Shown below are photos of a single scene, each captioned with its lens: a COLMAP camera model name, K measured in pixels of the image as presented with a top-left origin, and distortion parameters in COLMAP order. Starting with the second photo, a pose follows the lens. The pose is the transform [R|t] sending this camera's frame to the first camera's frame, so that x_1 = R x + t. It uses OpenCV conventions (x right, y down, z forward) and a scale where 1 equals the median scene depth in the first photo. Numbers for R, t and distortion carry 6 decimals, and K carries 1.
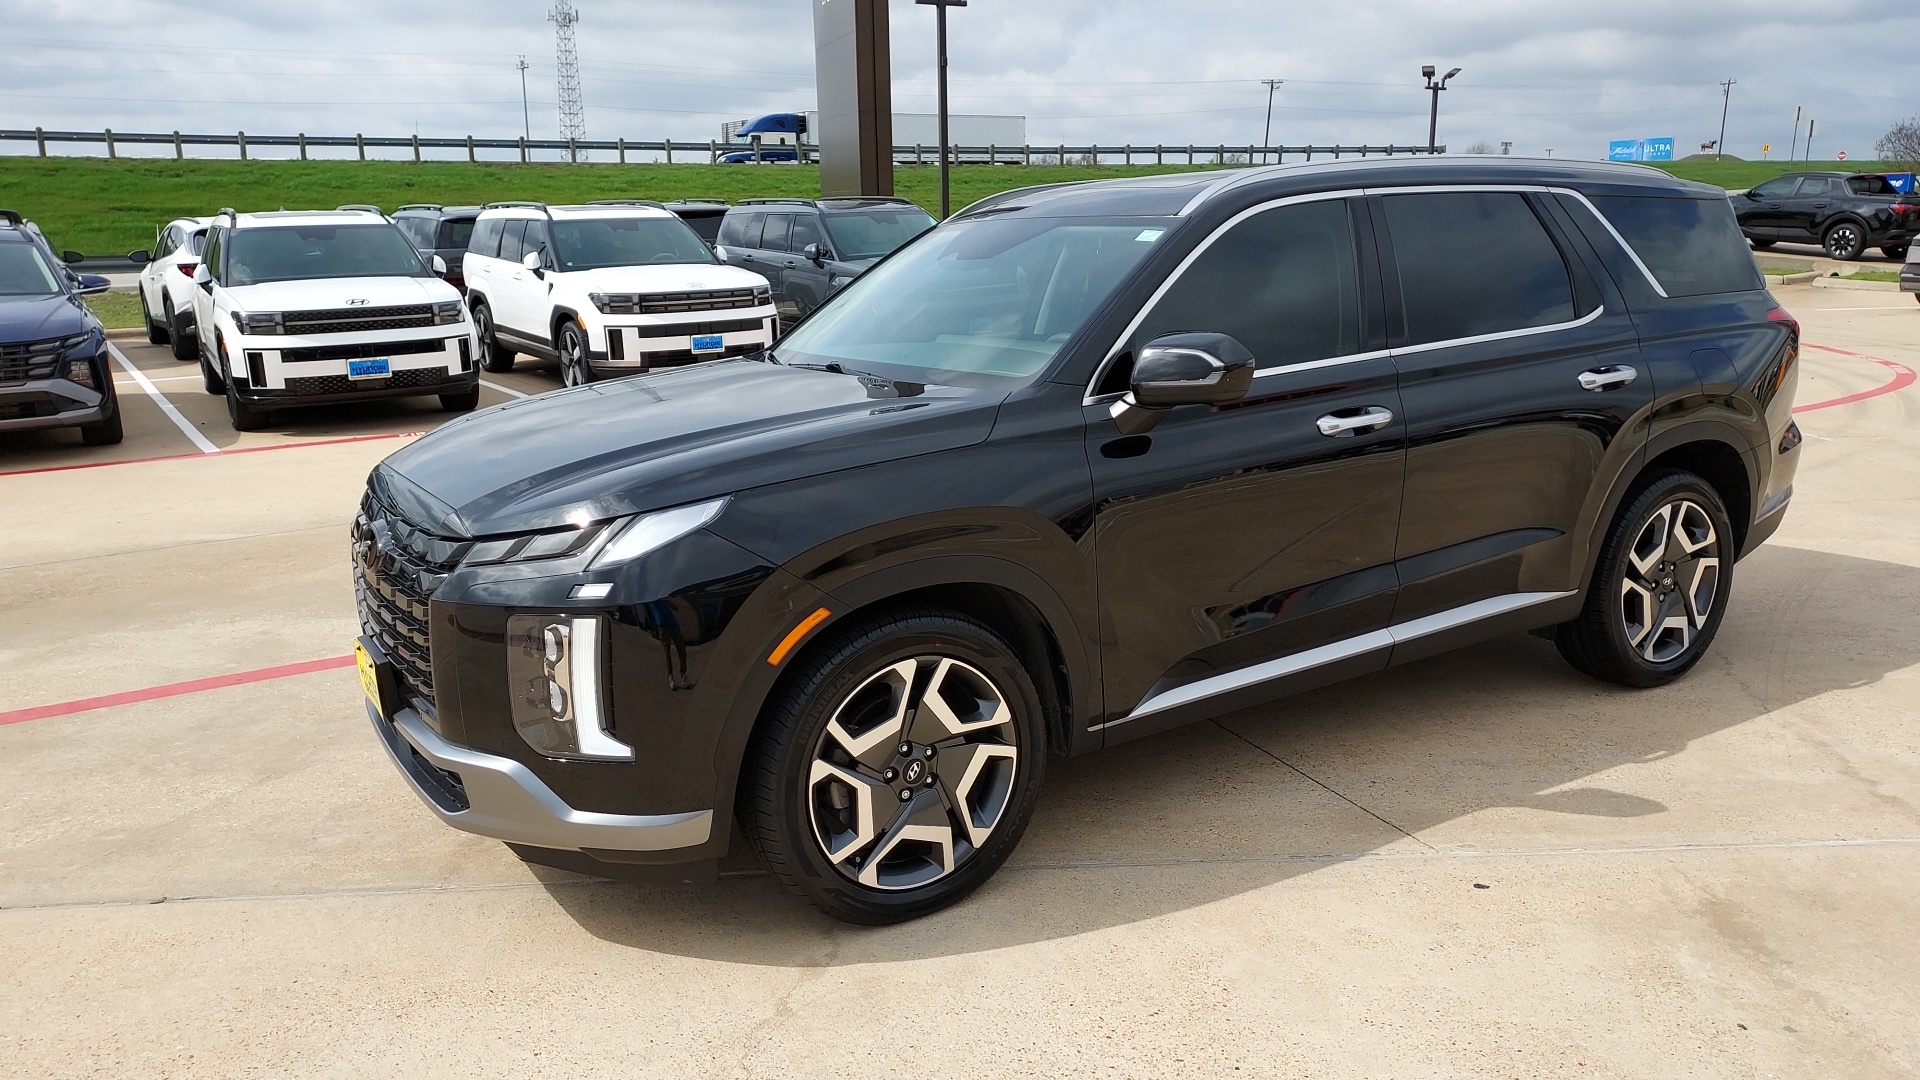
lens RADIAL K [[1390.4, 0, 960.0], [0, 1390.4, 540.0], [0, 0, 1]] dist [0.064049, -0.028429]
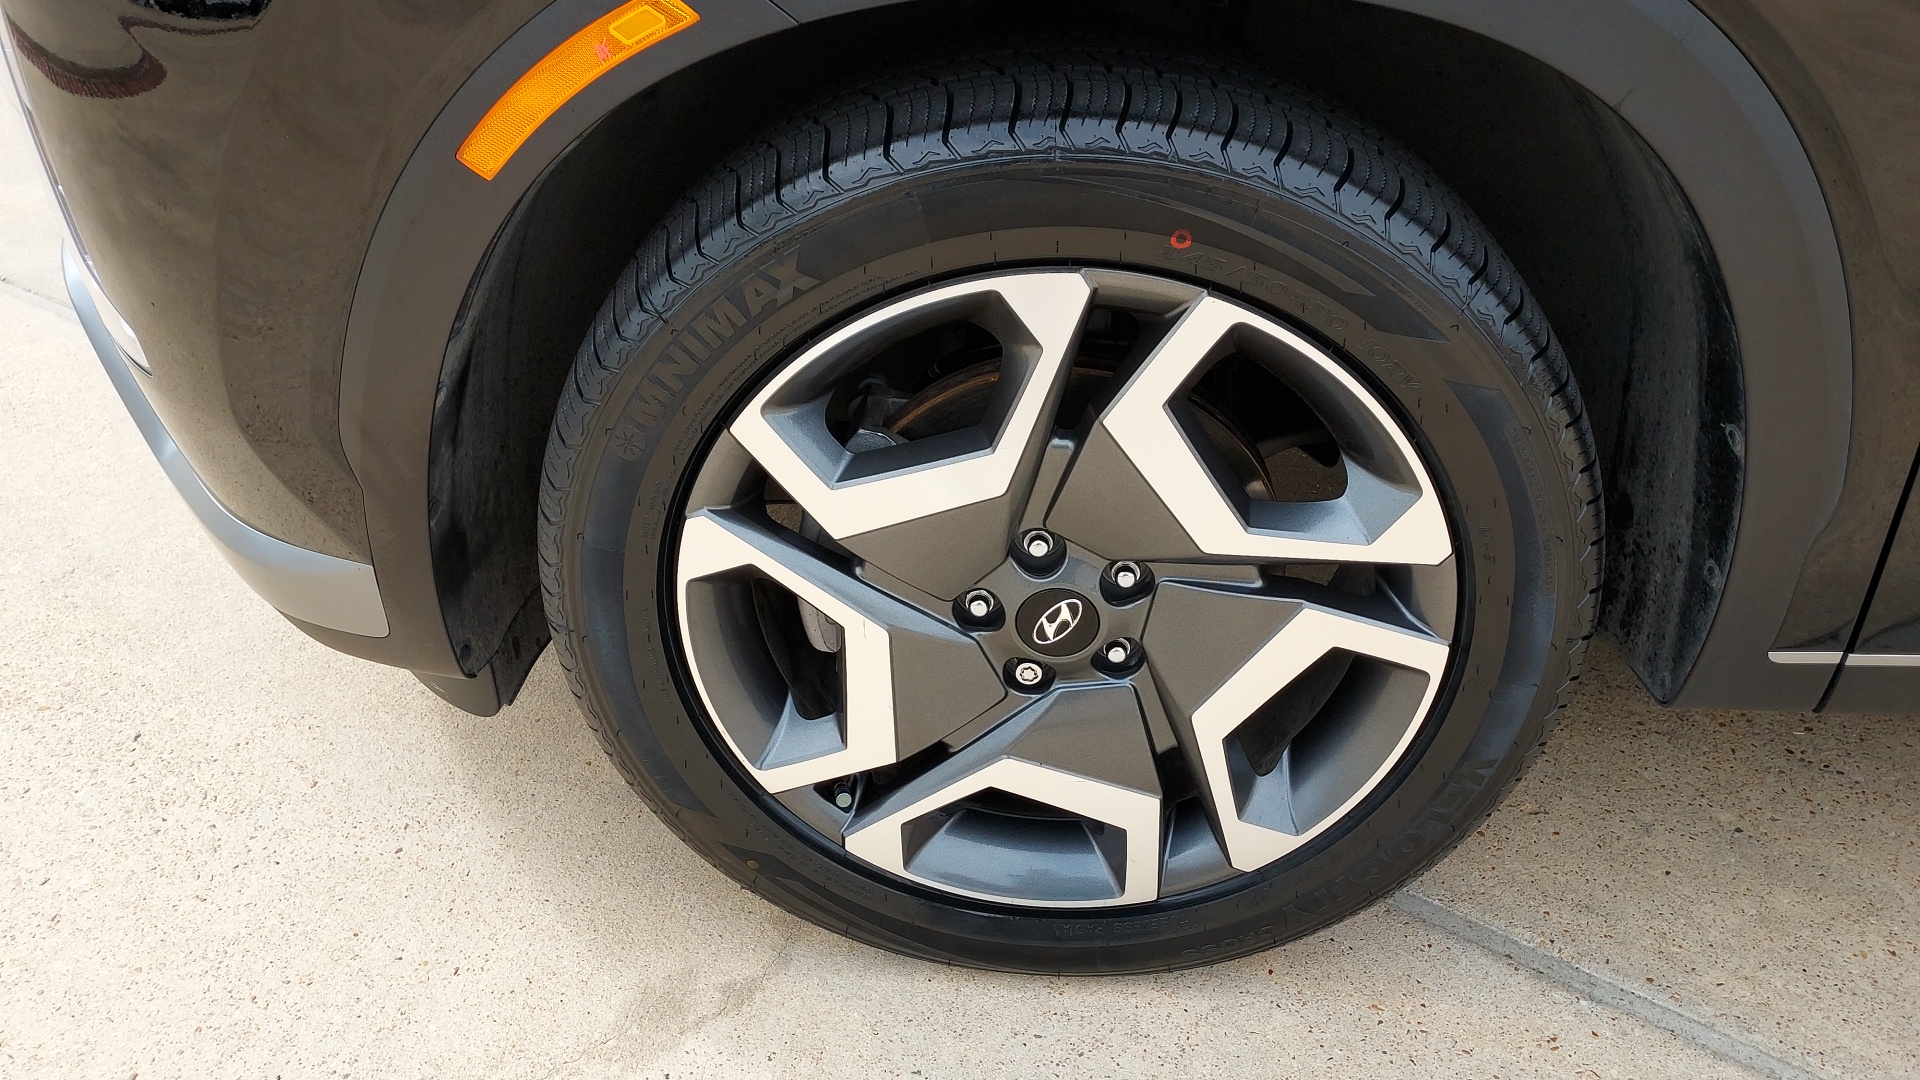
lens RADIAL K [[1383.3, 0, 1012.4], [0, 1383.3, 540.4], [0, 0, 1]] dist [0.039612, -0.000593]
pose [[0.826860, 0.335251, -0.451564, 0.091077], [-0.157836, 0.908970, 0.385824, 0.028504], [0.539806, -0.247749, 0.804506, 0.719405]]
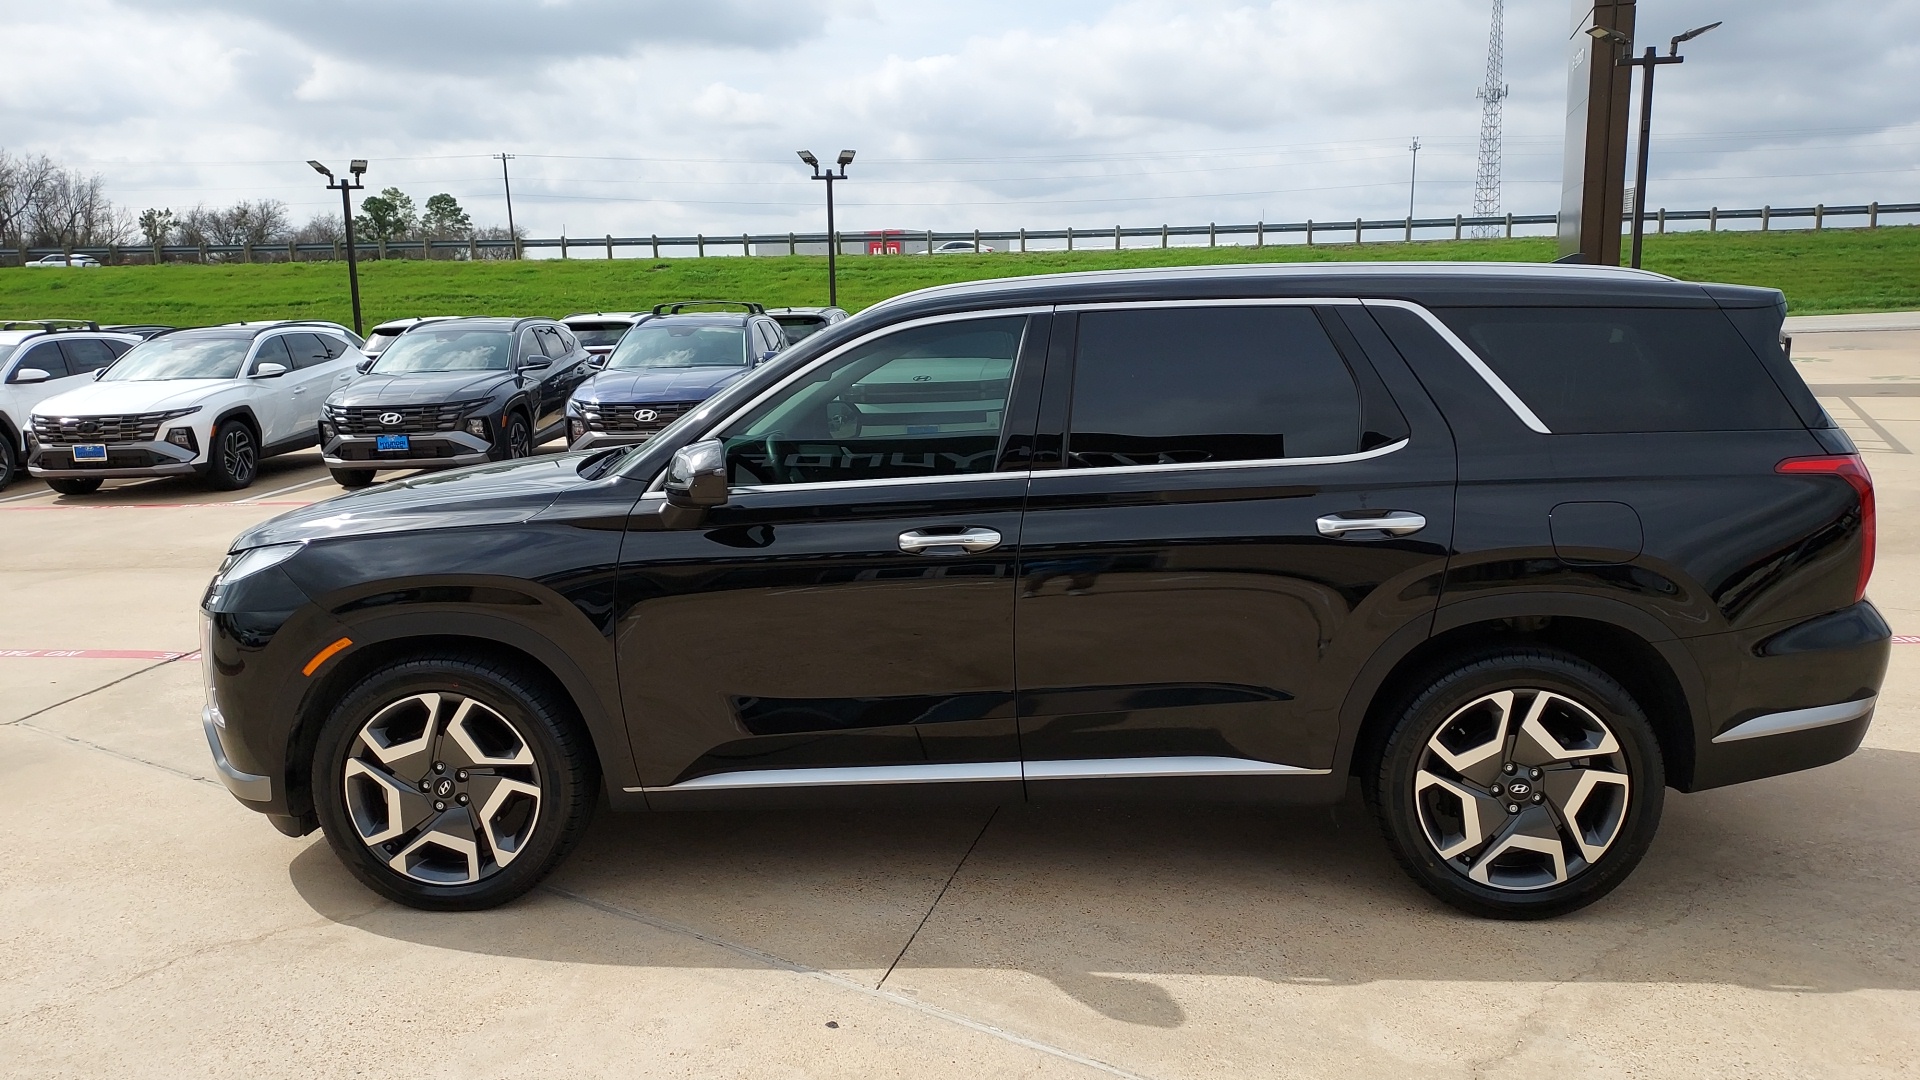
lens RADIAL K [[1399.4, 0, 974.8], [0, 1399.4, 527.4], [0, 0, 1]] dist [0.037947, -0.006556]
pose [[0.810910, 0.091351, -0.577996, 0.989035], [-0.125603, 0.991890, -0.019451, -0.088470], [0.571532, 0.088371, 0.815808, 0.237857]]
